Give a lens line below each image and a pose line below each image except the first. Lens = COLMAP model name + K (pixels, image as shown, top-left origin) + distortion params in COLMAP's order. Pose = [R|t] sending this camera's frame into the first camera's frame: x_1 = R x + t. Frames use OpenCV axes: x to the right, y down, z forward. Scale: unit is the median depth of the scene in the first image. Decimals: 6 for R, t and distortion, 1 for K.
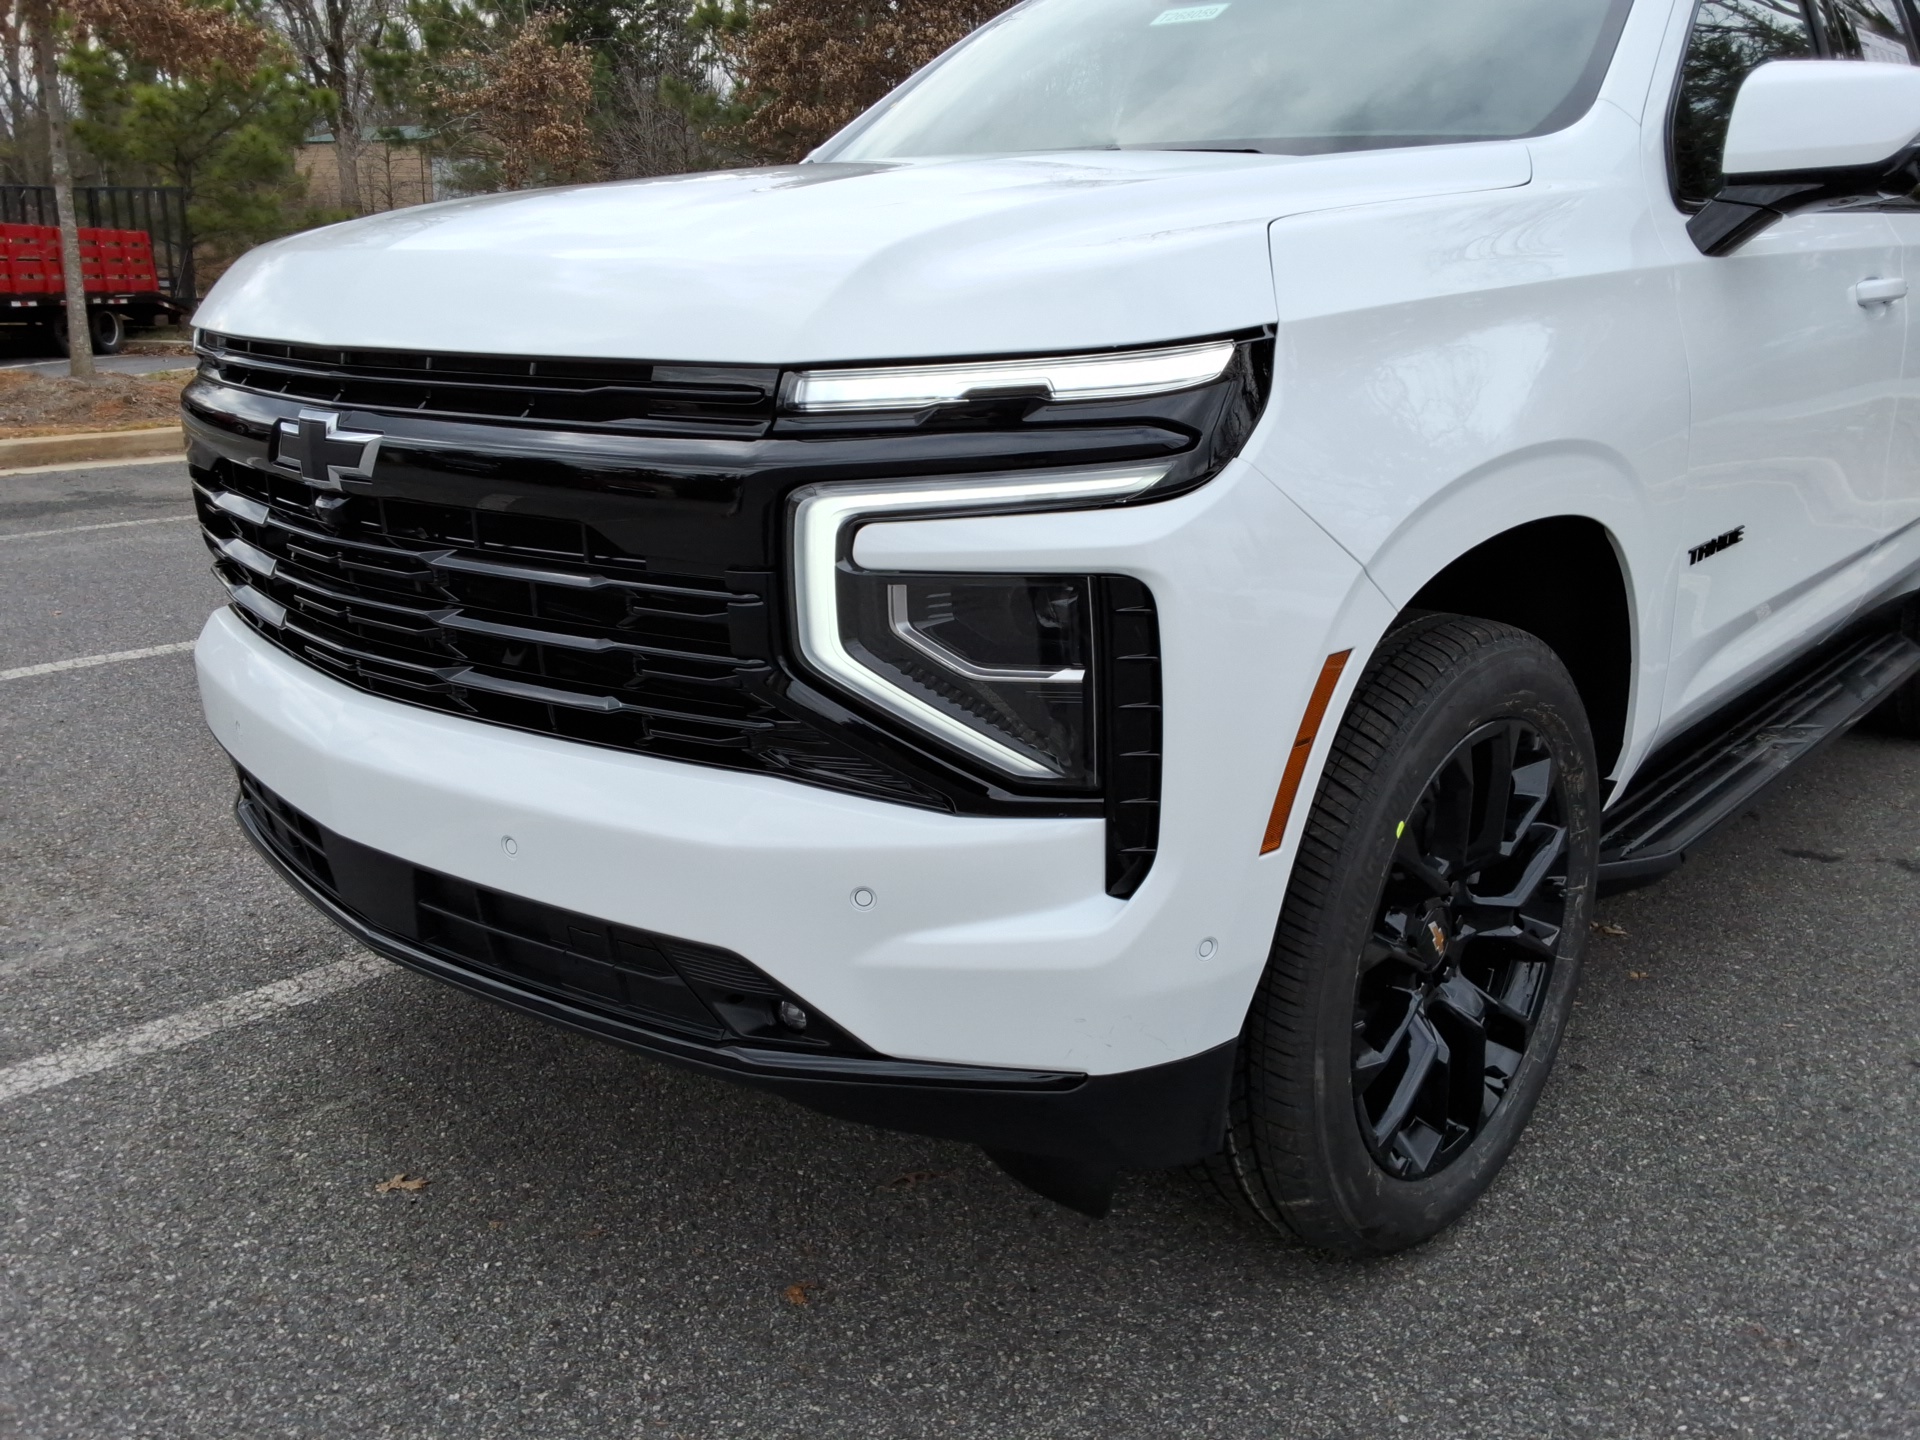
lens RADIAL K [[1535.3, 0, 969.0], [0, 1535.3, 698.0], [0, 0, 1]] dist [0.104470, -0.164175]
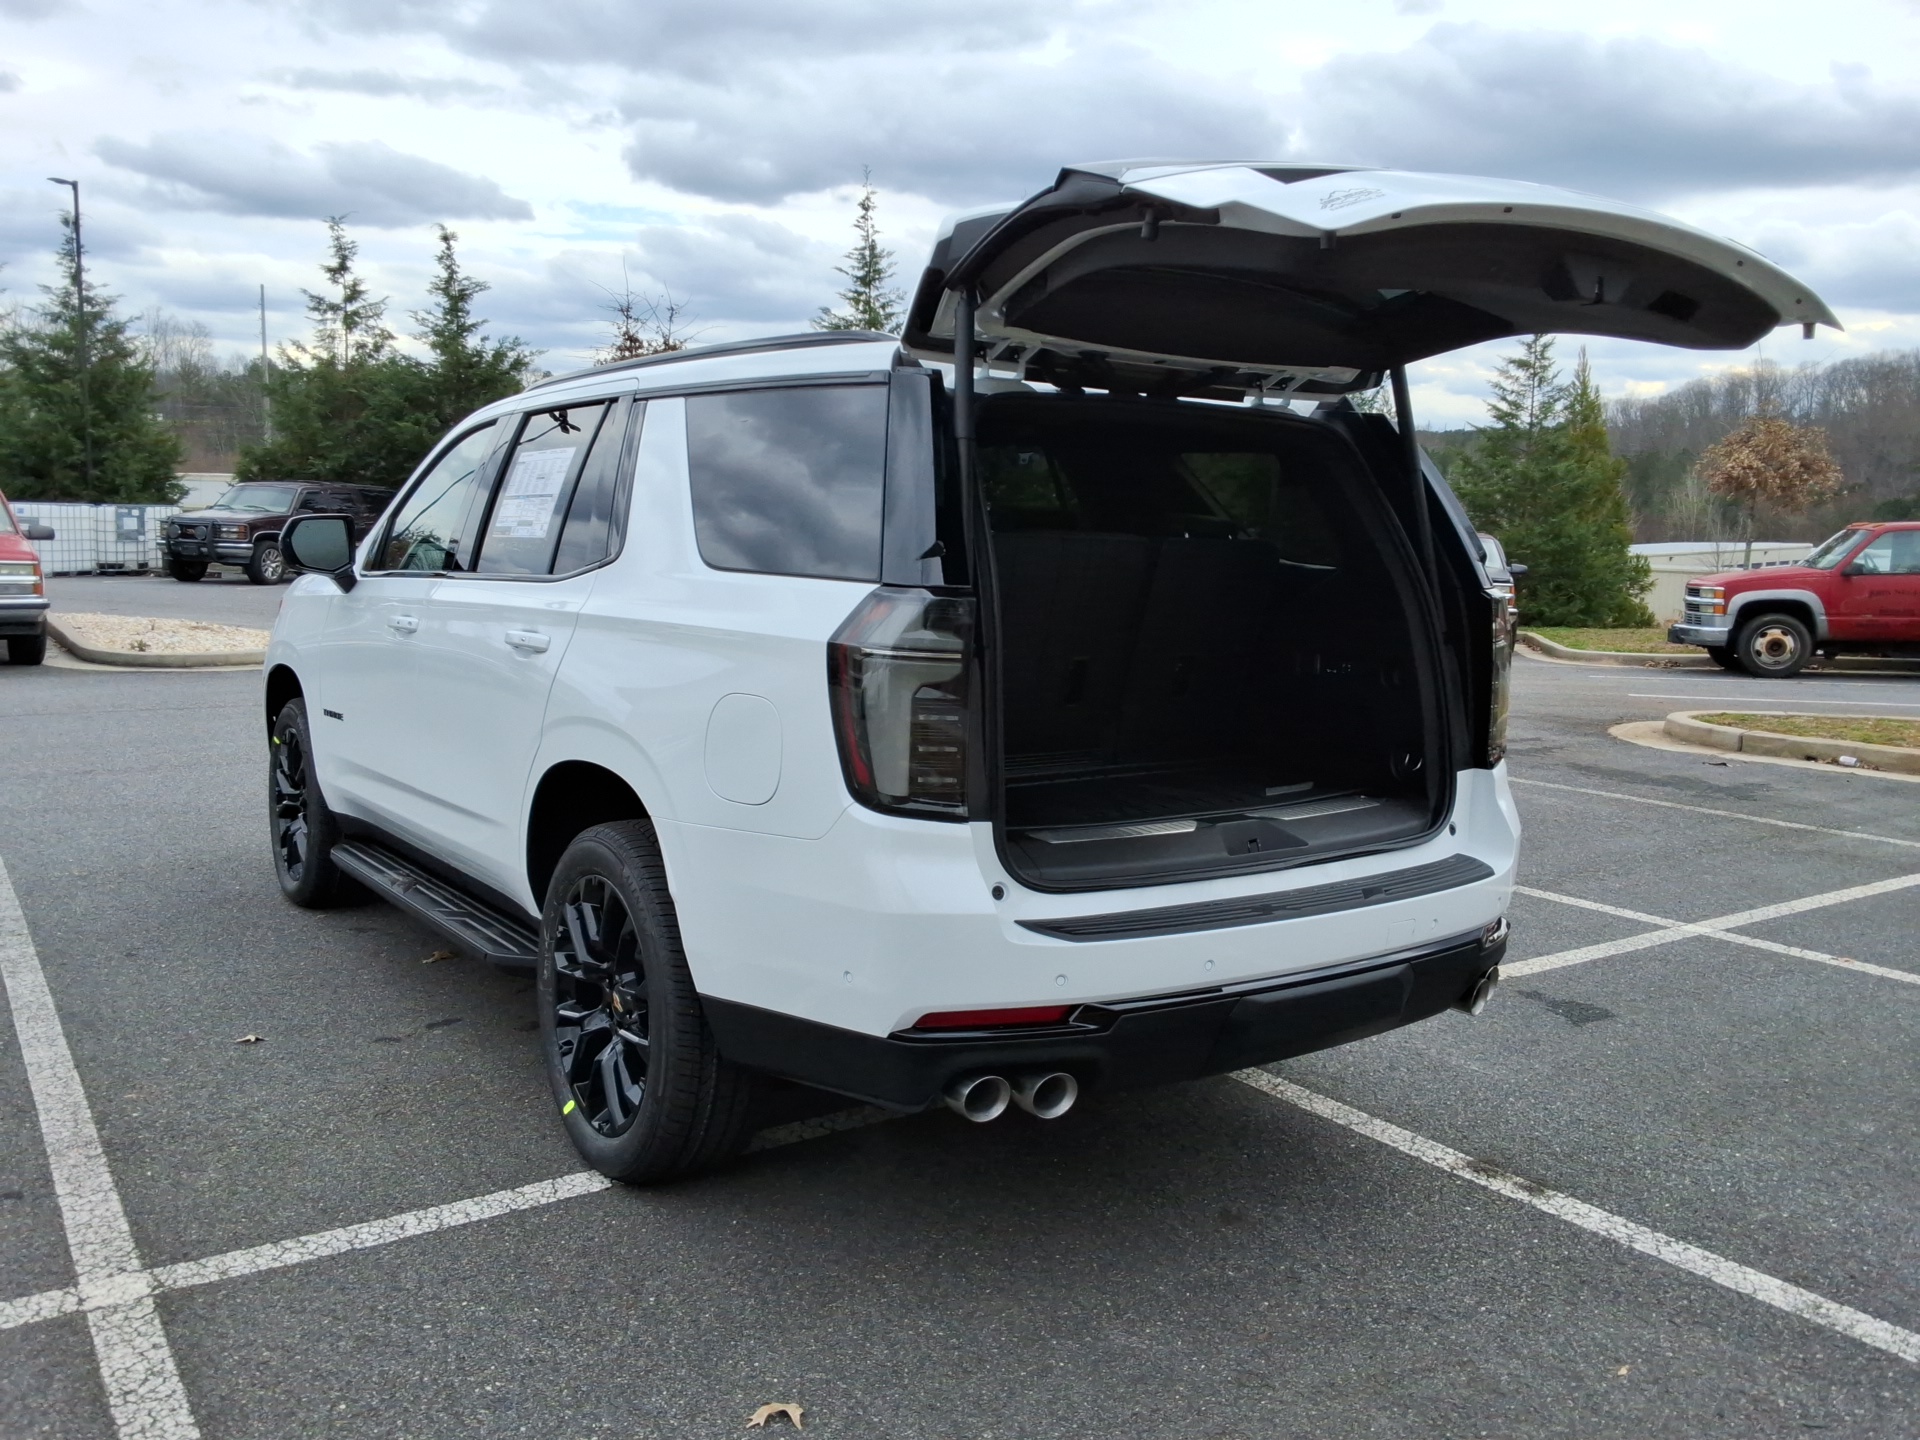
lens RADIAL K [[1535.3, 0, 977.1], [0, 1535.3, 691.4], [0, 0, 1]] dist [0.104470, -0.164175]
pose [[-0.211432, 0.089220, -0.973312, 3.361464], [-0.281017, 0.948228, 0.147966, -0.987675], [0.936123, 0.304802, -0.175413, 3.053693]]
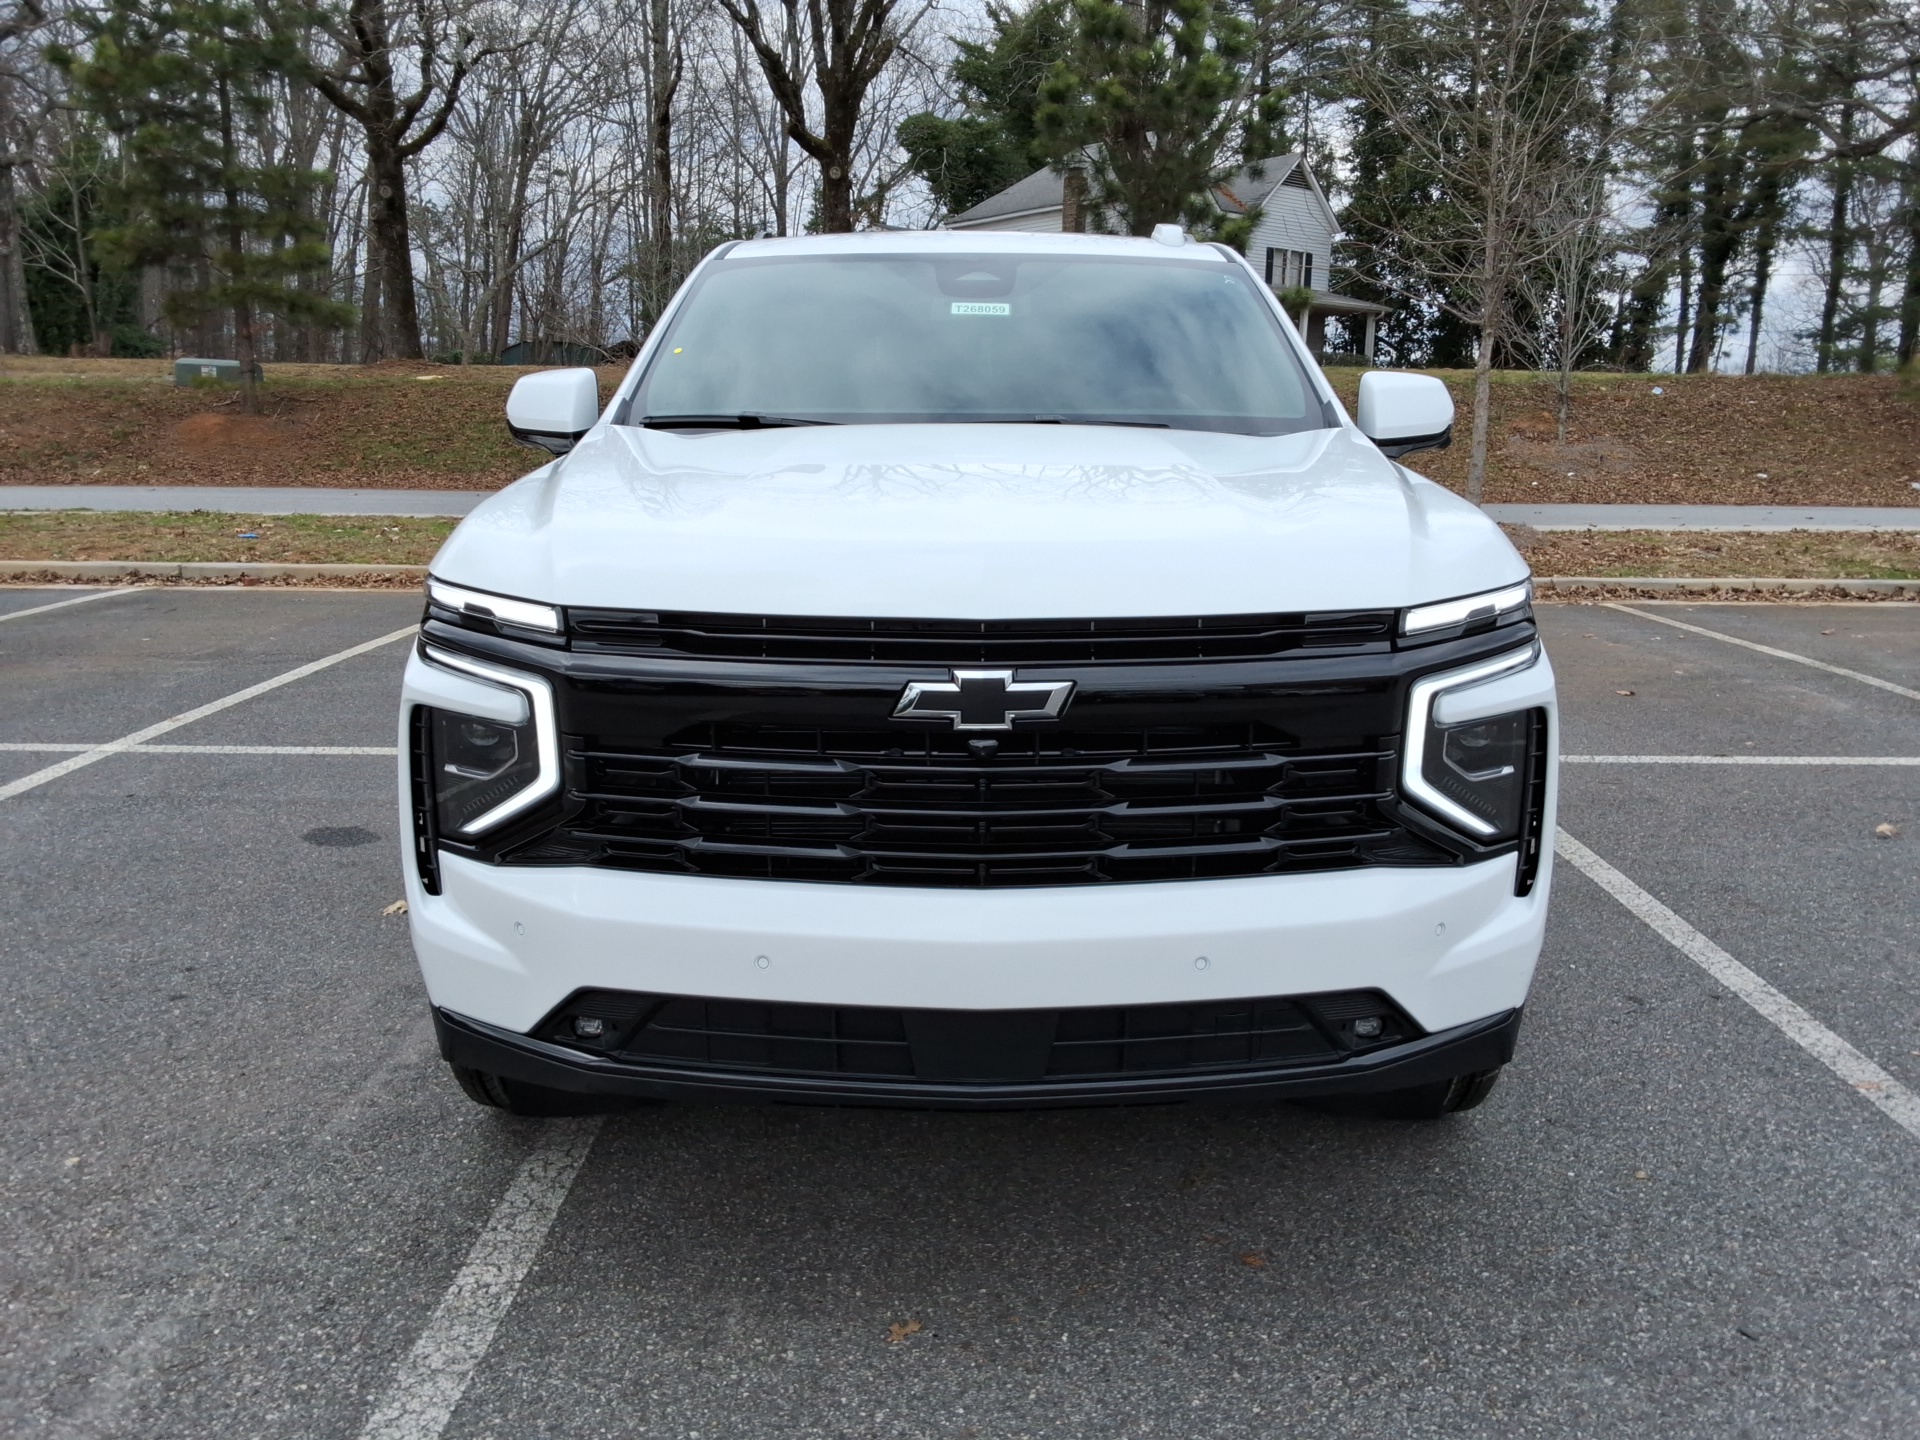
lens RADIAL K [[1535.3, 0, 963.5], [0, 1535.3, 704.6], [0, 0, 1]] dist [0.104470, -0.164175]
pose [[0.736732, -0.128410, 0.663881, -1.257425], [0.175388, 0.984490, -0.004210, -0.154188], [-0.653043, 0.119538, 0.747827, 0.083200]]
